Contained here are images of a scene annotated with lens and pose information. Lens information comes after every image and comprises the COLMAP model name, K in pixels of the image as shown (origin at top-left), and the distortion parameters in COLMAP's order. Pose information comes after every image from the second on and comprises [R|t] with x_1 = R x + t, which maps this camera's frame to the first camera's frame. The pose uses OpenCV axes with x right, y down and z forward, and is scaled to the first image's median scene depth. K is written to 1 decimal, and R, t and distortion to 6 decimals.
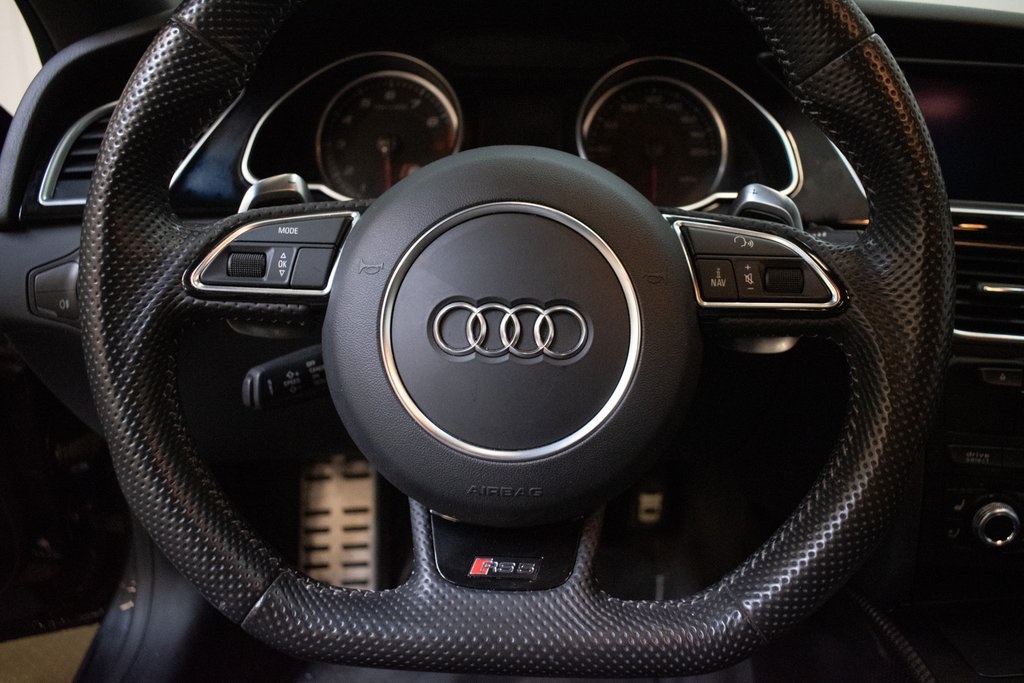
lens RADIAL K [[806.6, 0, 512.8], [0, 806.6, 336.9], [0, 0, 1]] dist [-0.100311, 0.018191]
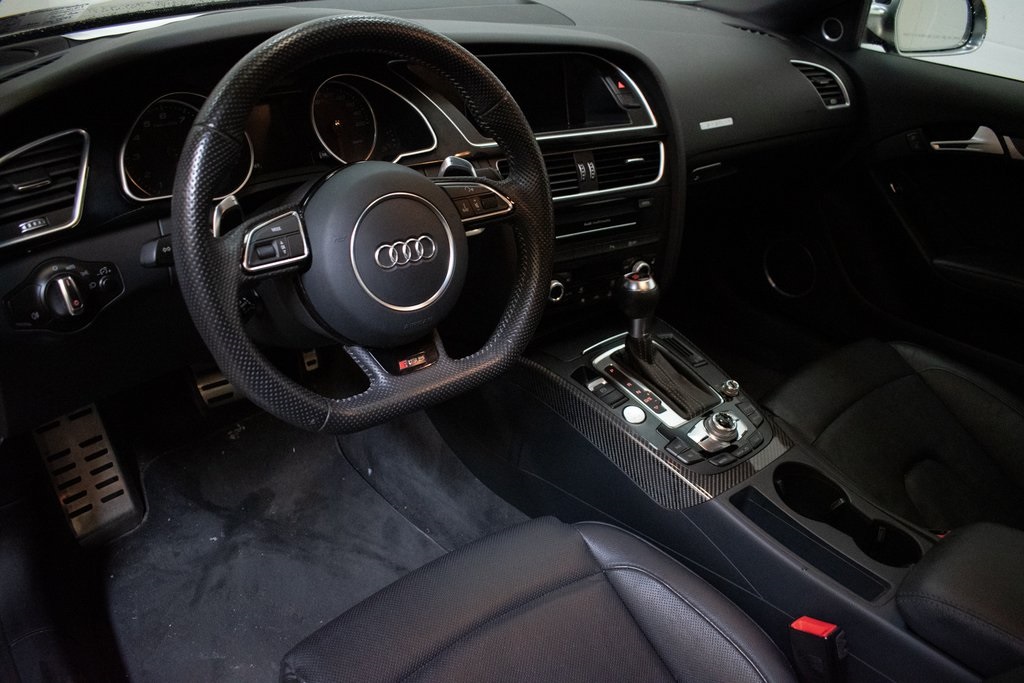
lens RADIAL K [[806.6, 0, 512.5], [0, 806.6, 342.5], [0, 0, 1]] dist [-0.100311, 0.018191]
pose [[0.746794, -0.300495, 0.593297, -0.951037], [0.195443, 0.951871, 0.236100, -0.191627], [-0.635689, -0.060363, 0.769582, -0.728949]]
